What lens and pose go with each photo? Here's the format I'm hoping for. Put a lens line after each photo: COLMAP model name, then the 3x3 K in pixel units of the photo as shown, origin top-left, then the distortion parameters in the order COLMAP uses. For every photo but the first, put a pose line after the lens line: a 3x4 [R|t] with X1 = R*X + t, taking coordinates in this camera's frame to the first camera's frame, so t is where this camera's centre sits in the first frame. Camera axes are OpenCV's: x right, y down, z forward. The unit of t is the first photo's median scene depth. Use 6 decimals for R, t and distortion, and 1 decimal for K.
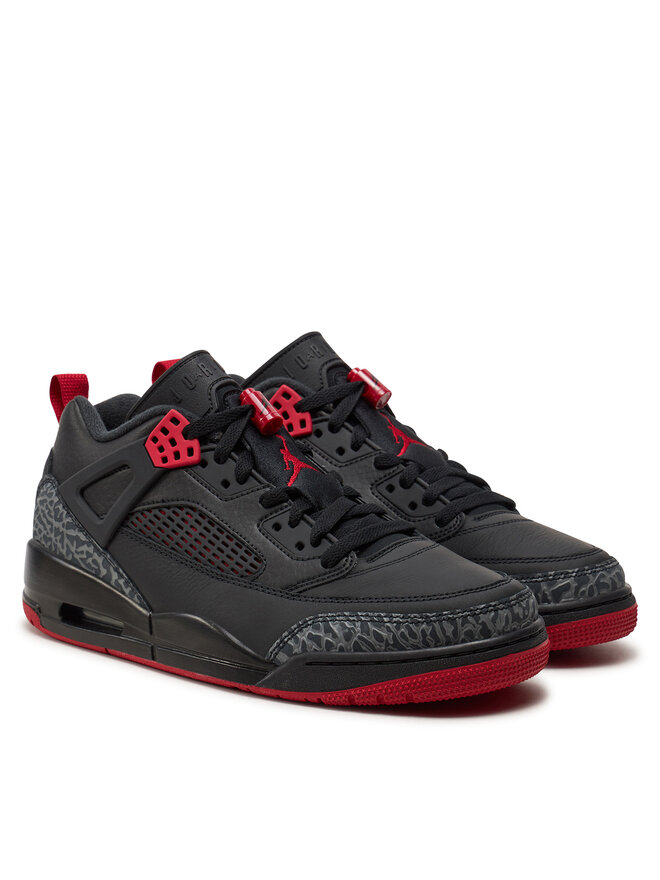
lens RADIAL K [[2573.6, 0, 330.0], [0, 2573.6, 440.0], [0, 0, 1]] dist [-0.075749, -0.343427]
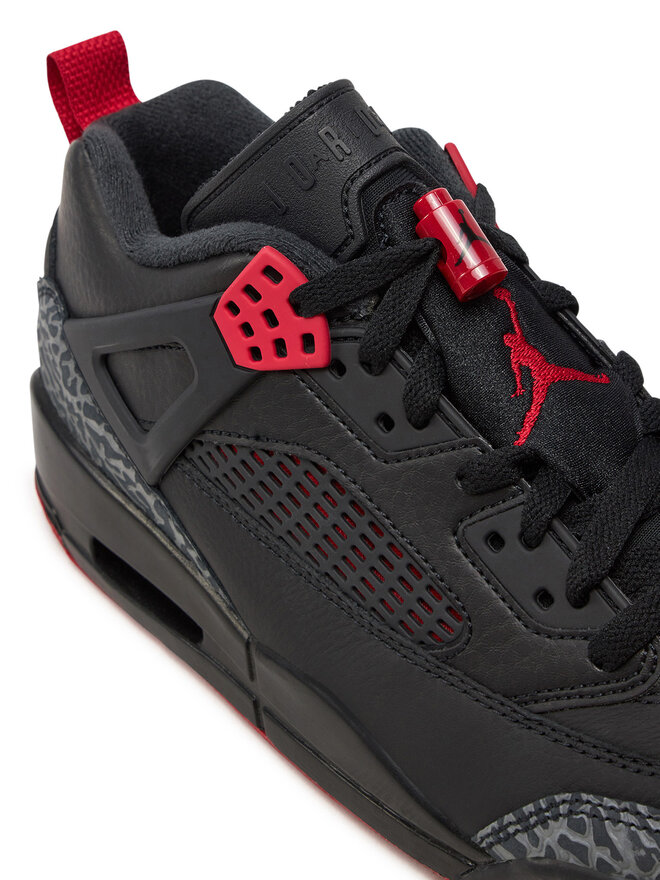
lens RADIAL K [[2221.2, 0, 330.0], [0, 2221.2, 440.0], [0, 0, 1]] dist [-0.018470, -0.086560]
pose [[0.990574, 0.009932, -0.136616, 0.004248], [0.056396, 0.879339, 0.472846, -0.168184], [0.124828, -0.476093, 0.870490, 0.644560]]
